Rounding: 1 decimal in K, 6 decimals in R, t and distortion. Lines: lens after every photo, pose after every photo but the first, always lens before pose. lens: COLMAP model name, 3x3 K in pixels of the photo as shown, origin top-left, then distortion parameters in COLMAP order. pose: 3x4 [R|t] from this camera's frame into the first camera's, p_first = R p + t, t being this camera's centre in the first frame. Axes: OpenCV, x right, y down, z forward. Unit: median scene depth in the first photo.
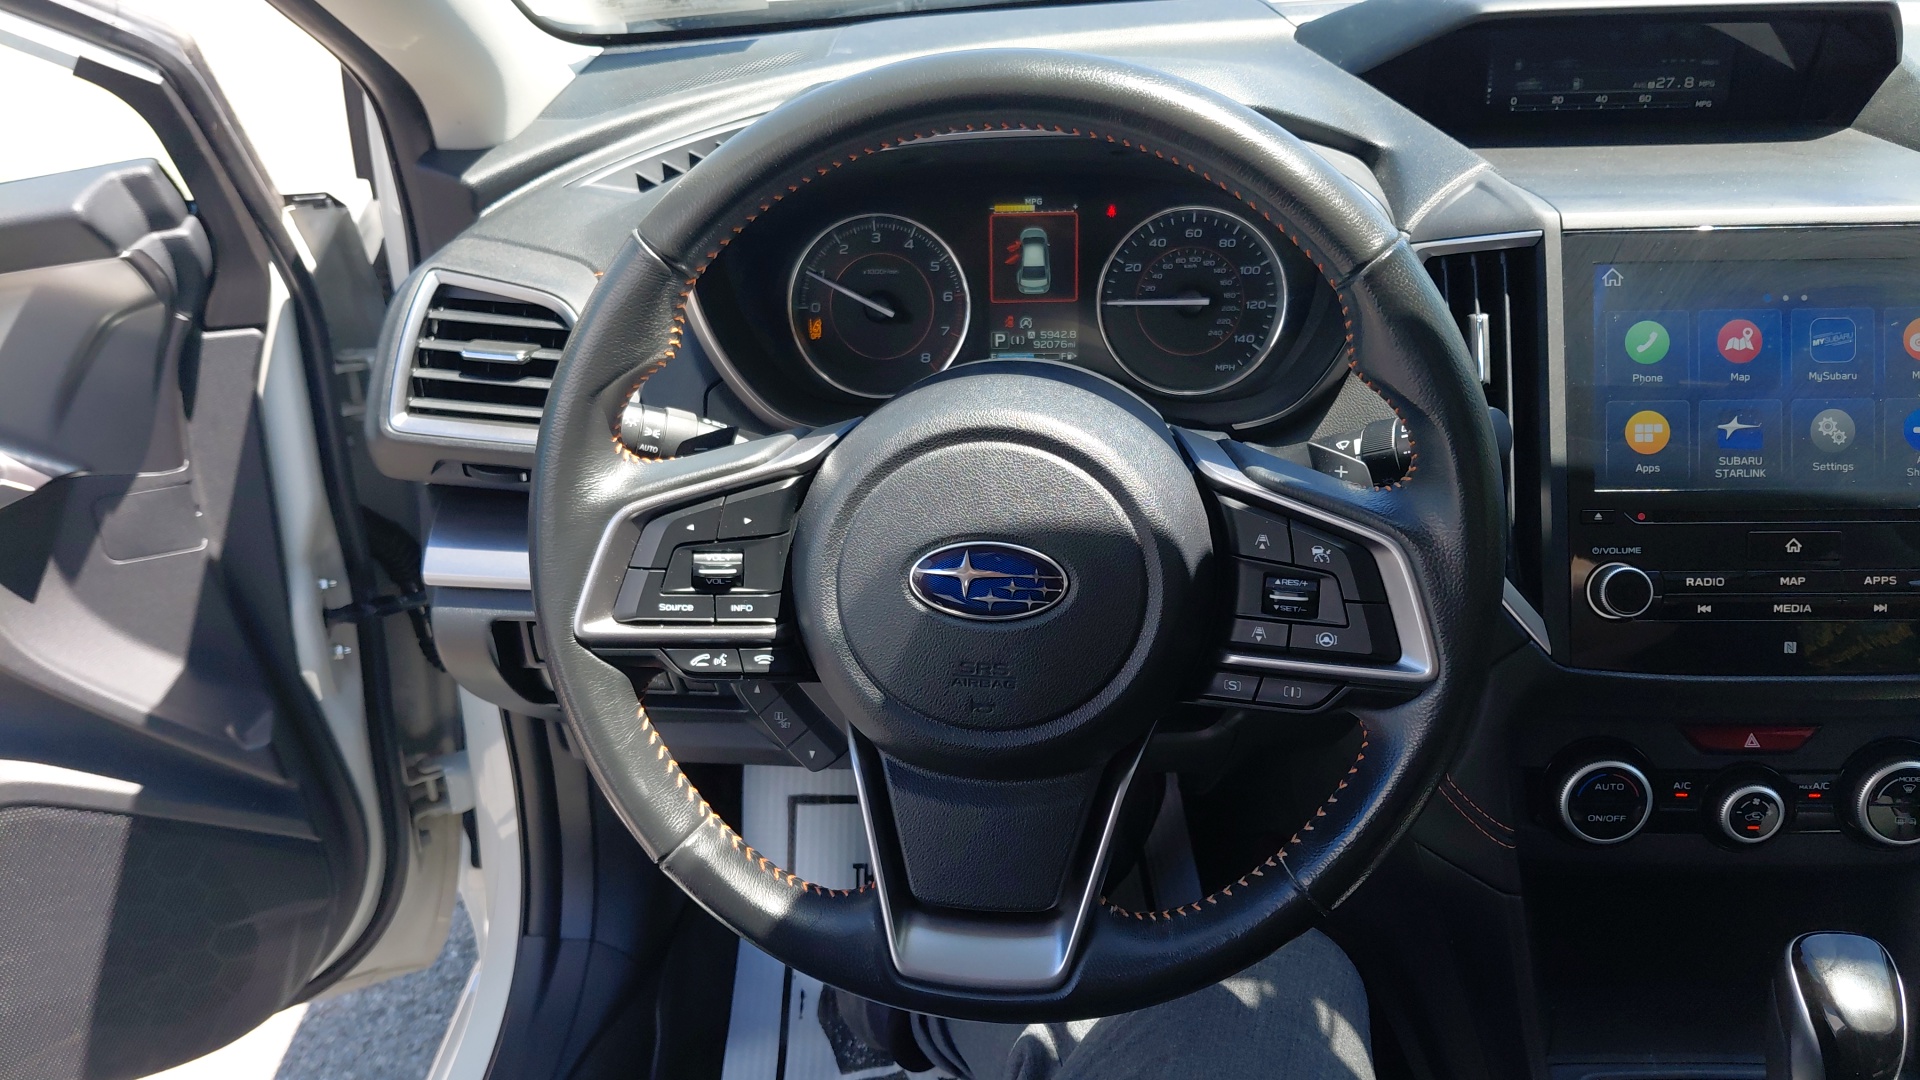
lens RADIAL K [[1449.1, 0, 947.6], [0, 1449.1, 582.4], [0, 0, 1]] dist [0.028233, -0.056712]
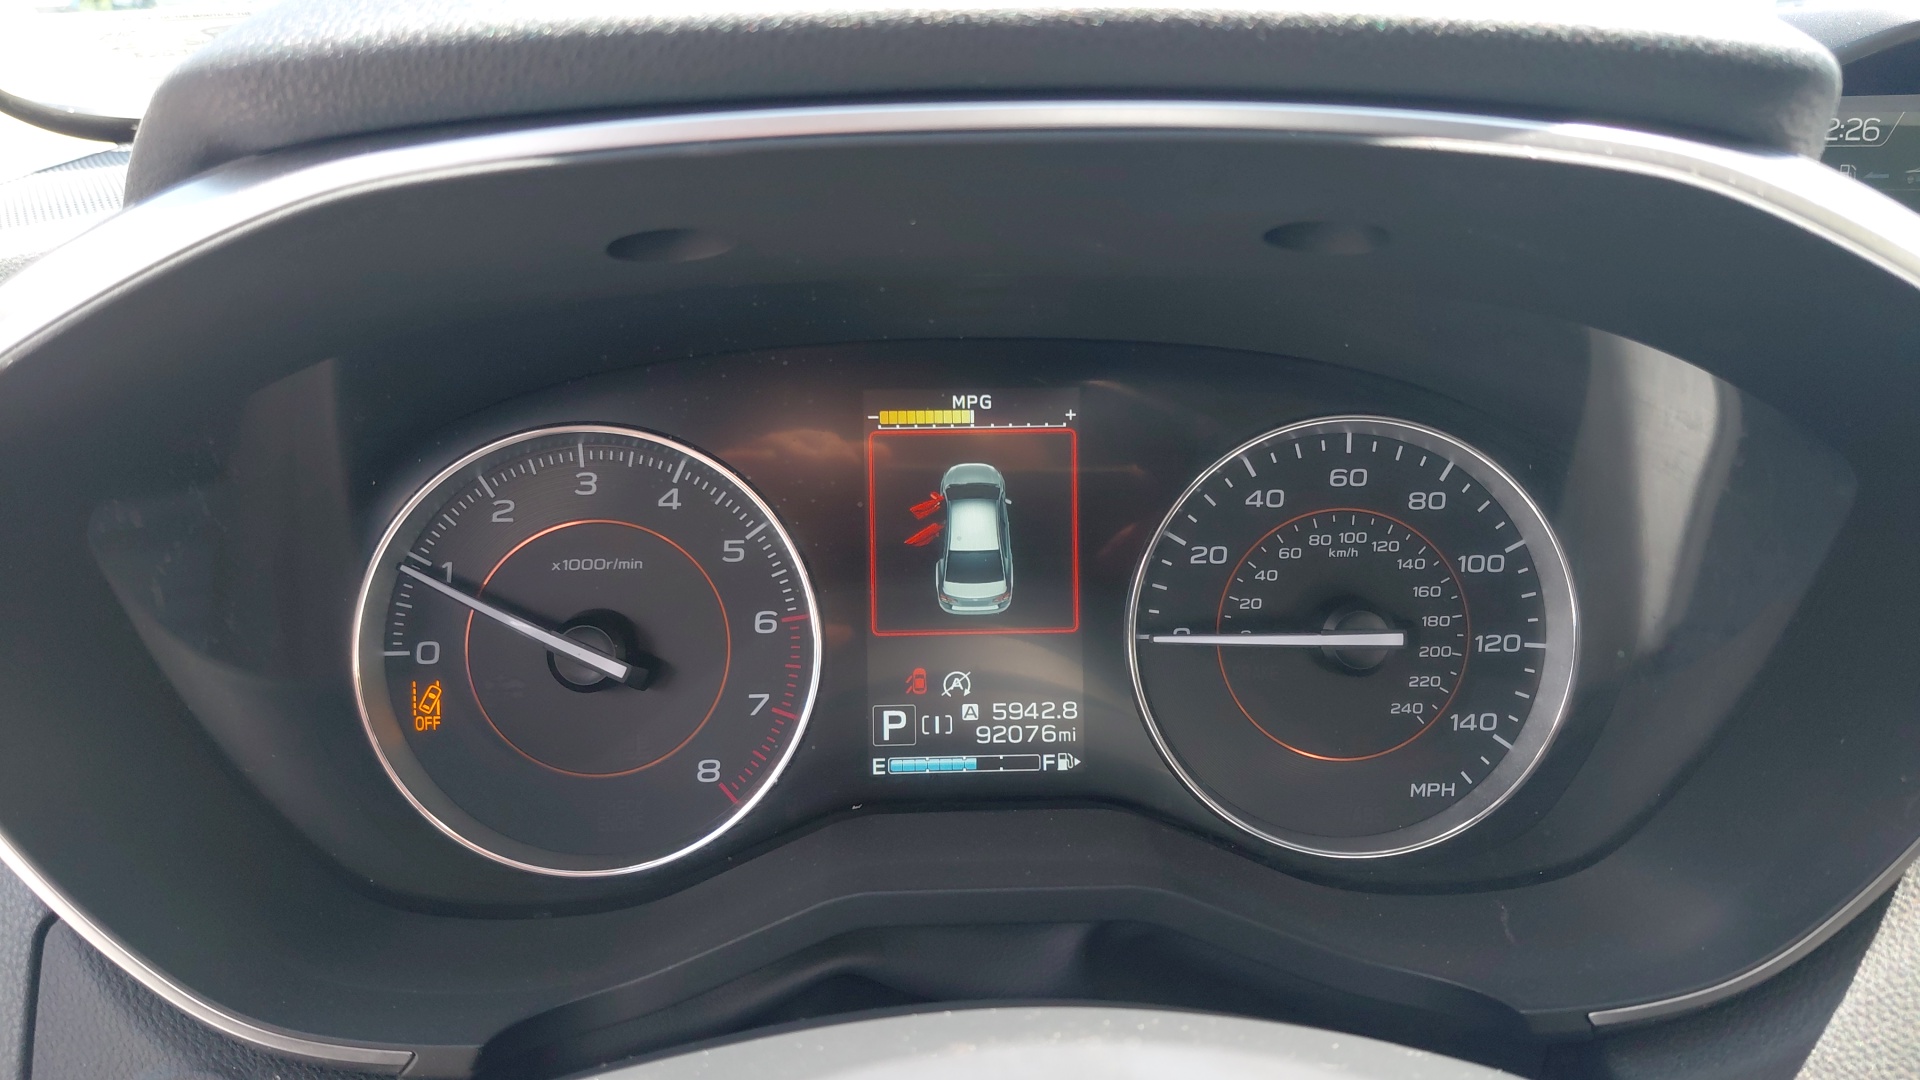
lens RADIAL K [[1449.1, 0, 971.9], [0, 1449.1, 535.8], [0, 0, 1]] dist [0.028233, -0.056712]
pose [[0.993629, 0.003104, 0.112656, 0.011589], [0.020442, 0.978074, -0.207250, -0.137966], [-0.110829, 0.208233, 0.971780, 0.601891]]
